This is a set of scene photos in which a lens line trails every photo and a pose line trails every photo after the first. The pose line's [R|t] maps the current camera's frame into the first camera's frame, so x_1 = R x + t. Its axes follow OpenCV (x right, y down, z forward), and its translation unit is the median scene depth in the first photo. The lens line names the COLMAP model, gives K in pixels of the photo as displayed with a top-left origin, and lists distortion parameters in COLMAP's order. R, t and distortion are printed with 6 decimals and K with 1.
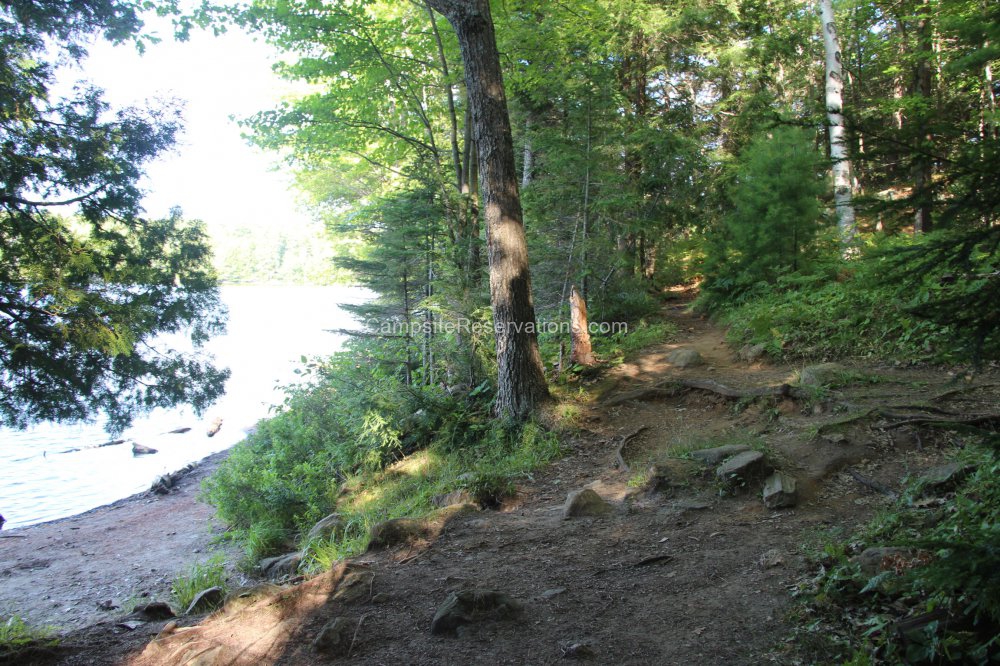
lens RADIAL K [[1256.3, 0, 500.3], [0, 1256.3, 331.2], [0, 0, 1]] dist [0.028508, 0.000000]
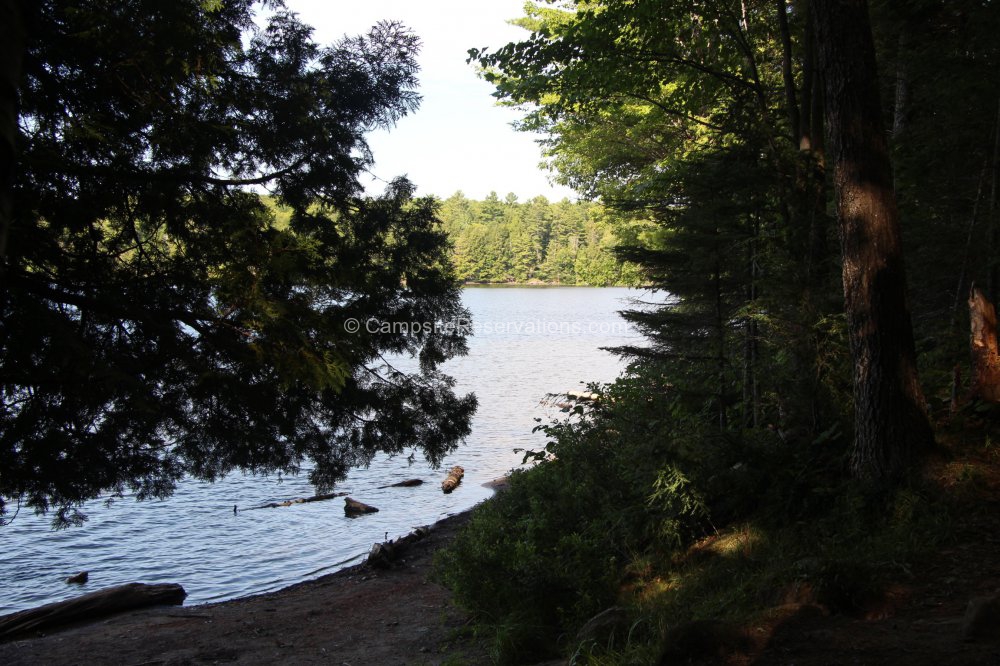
lens RADIAL K [[1256.3, 0, 493.9], [0, 1256.3, 328.3], [0, 0, 1]] dist [0.028508, 0.000000]
pose [[0.954723, -0.001139, -0.297495, 0.014565], [-0.002202, 0.999938, -0.010894, -0.004427], [0.297489, 0.011056, 0.954661, 0.300852]]
